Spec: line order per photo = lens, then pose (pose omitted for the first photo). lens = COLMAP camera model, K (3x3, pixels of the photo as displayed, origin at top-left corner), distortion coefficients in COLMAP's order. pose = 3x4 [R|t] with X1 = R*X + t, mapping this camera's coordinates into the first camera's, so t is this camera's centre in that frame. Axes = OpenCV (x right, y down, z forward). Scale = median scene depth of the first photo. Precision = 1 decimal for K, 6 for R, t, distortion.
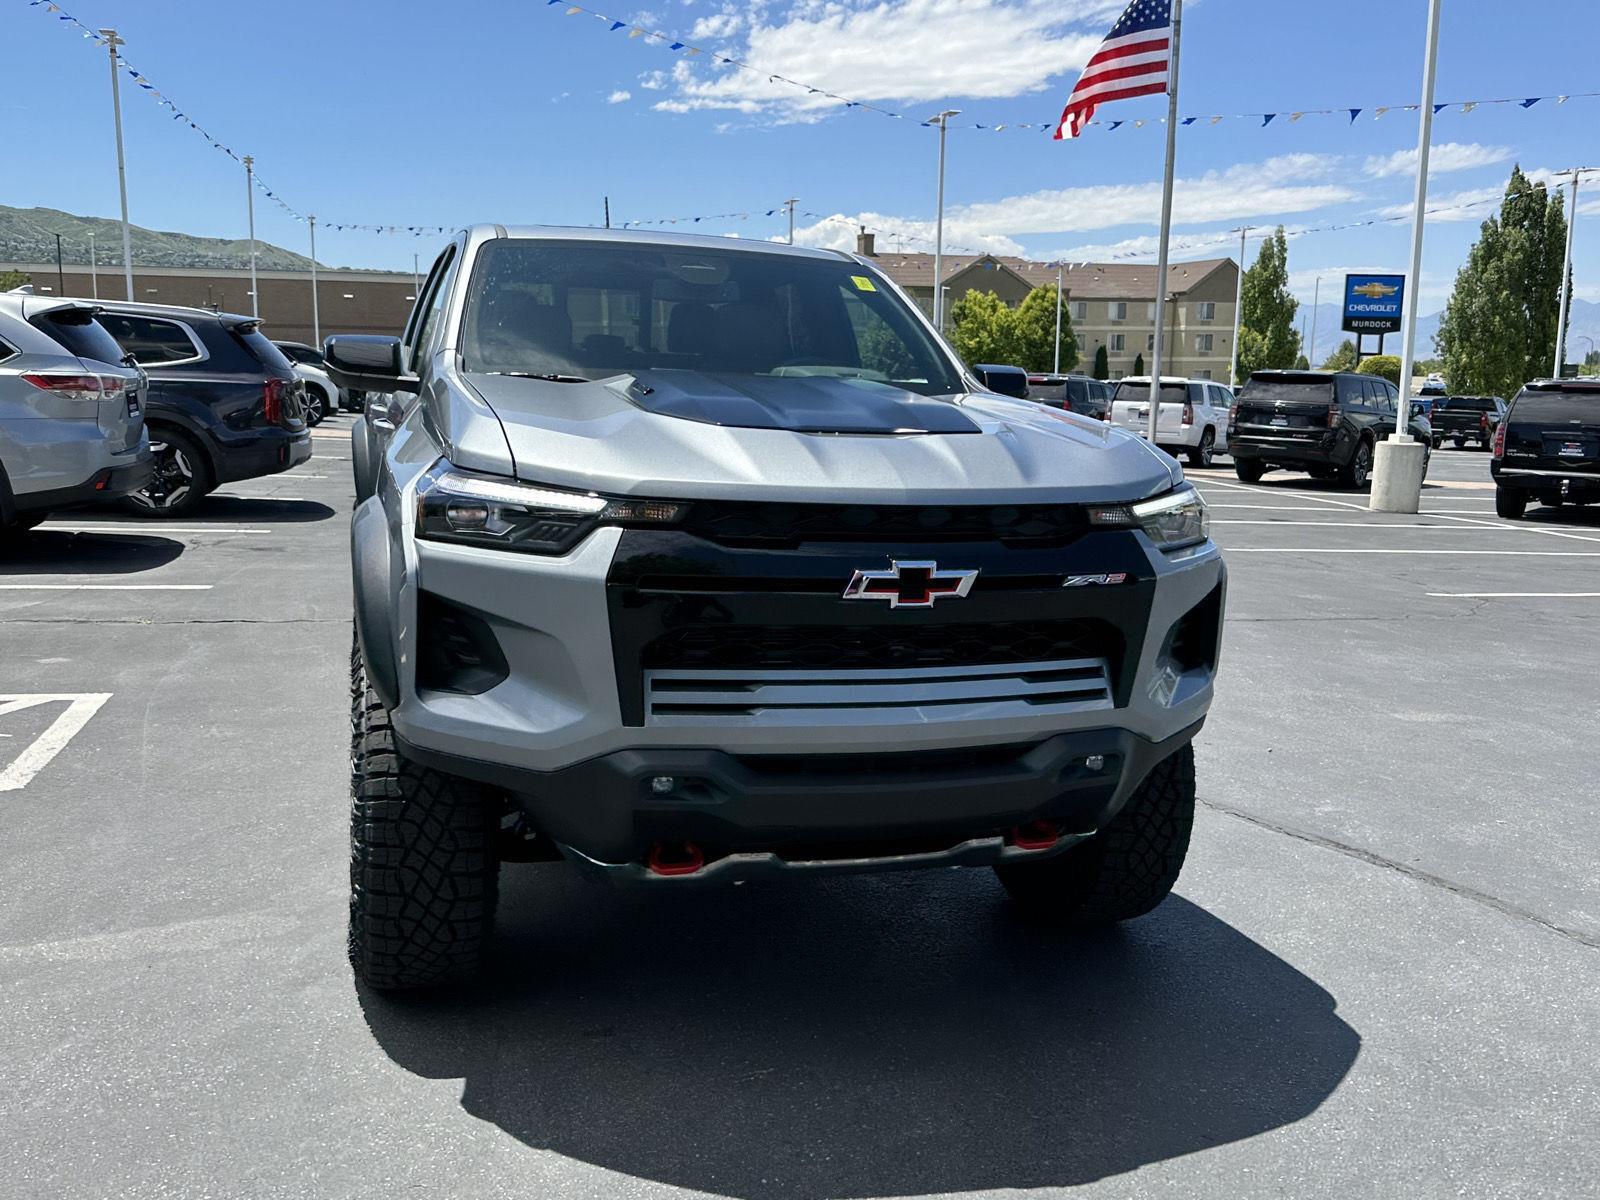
lens RADIAL K [[1387.8, 0, 811.9], [0, 1387.8, 572.0], [0, 0, 1]] dist [0.139394, -0.273366]
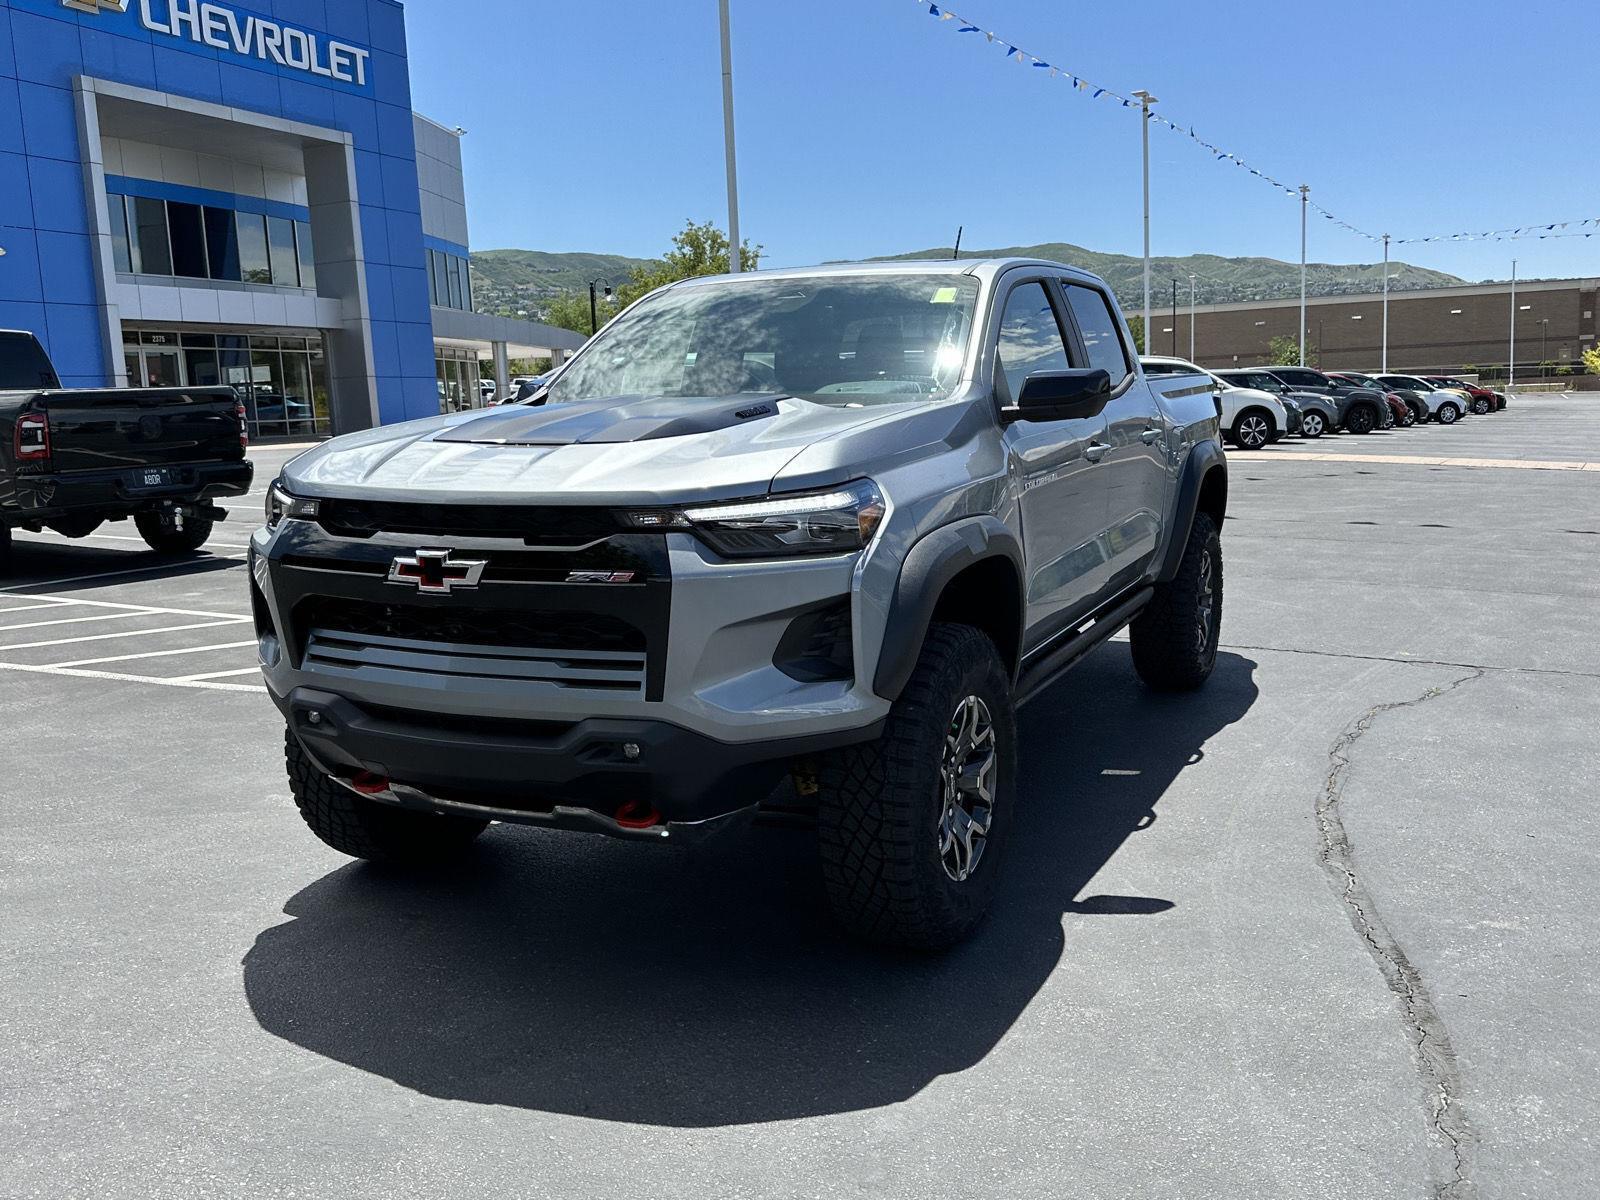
lens RADIAL K [[1387.5, 0, 809.0], [0, 1387.5, 595.1], [0, 0, 1]] dist [0.135331, -0.248471]
pose [[0.730254, 0.049469, -0.681382, 1.016378], [-0.049862, 0.998574, 0.019060, -0.008409], [0.681353, 0.020056, 0.731680, 0.314322]]
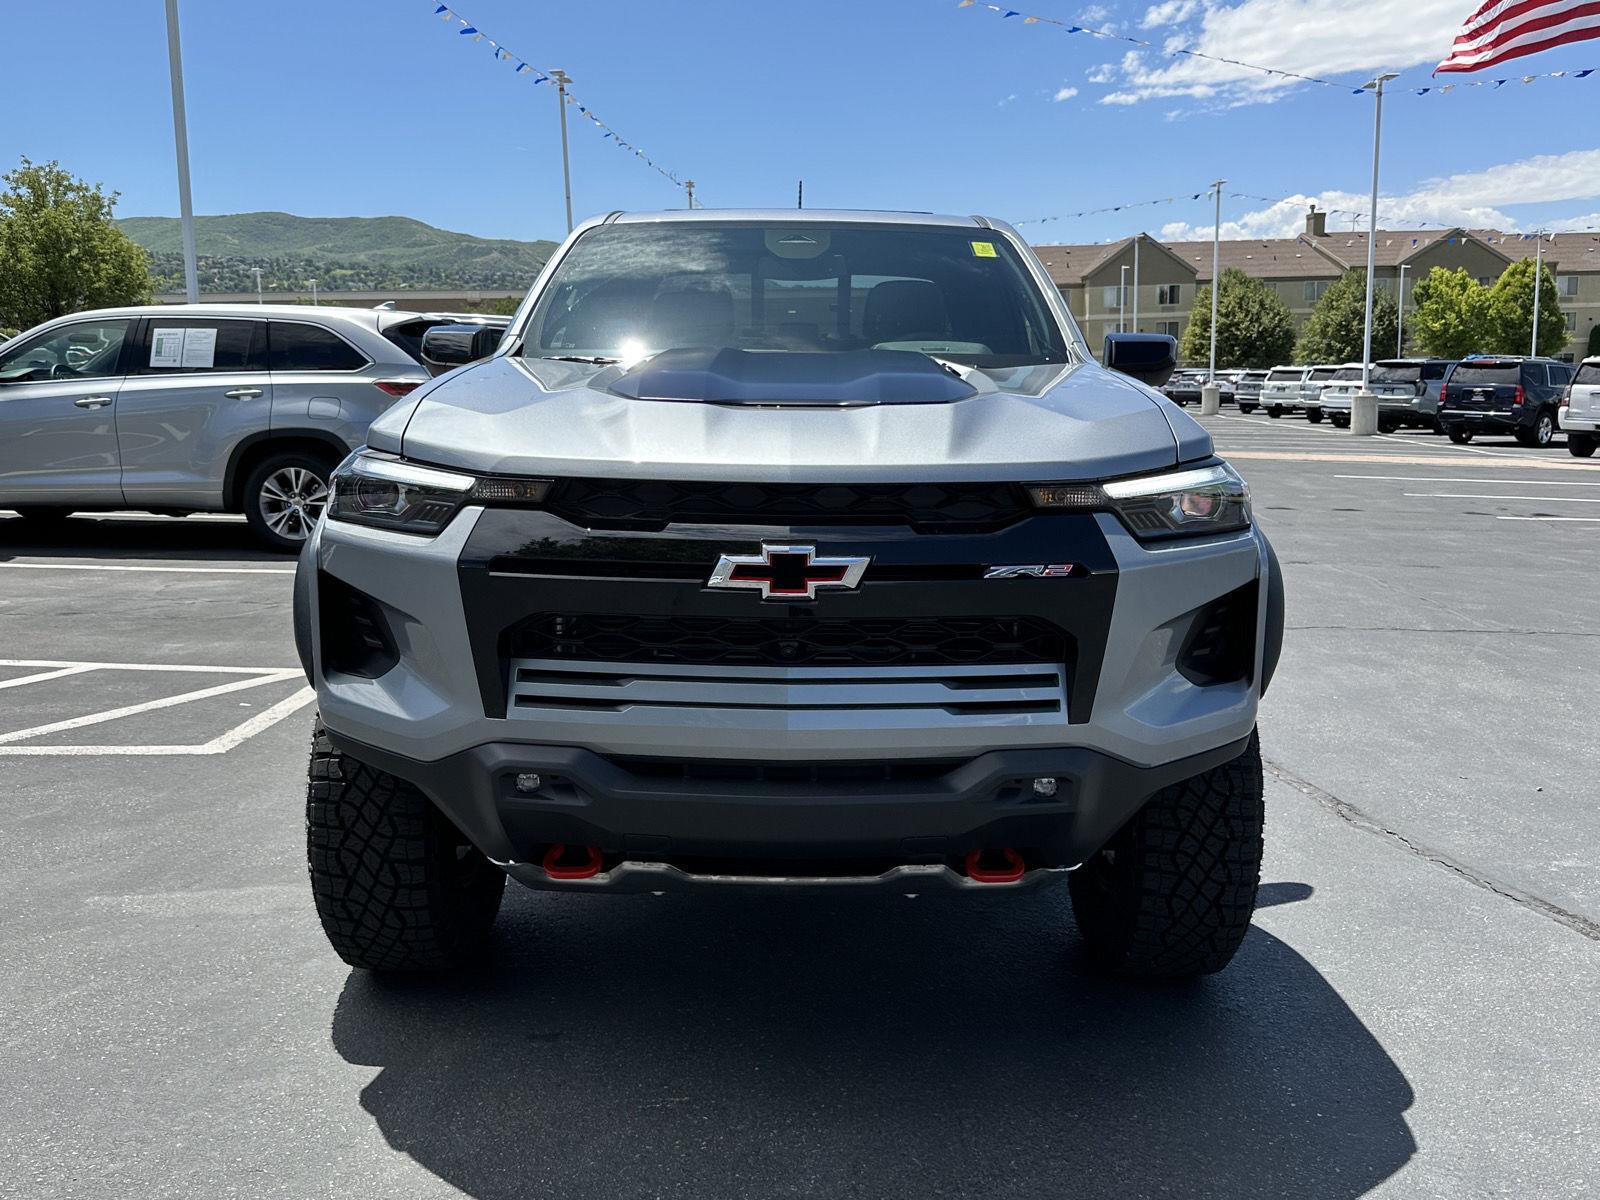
lens RADIAL K [[1387.8, 0, 811.9], [0, 1387.8, 572.0], [0, 0, 1]] dist [0.139394, -0.273366]
pose [[0.953666, 0.014997, -0.300493, 0.320336], [-0.015023, 0.999885, 0.002226, 0.006057], [0.300491, 0.002392, 0.953782, 0.145636]]
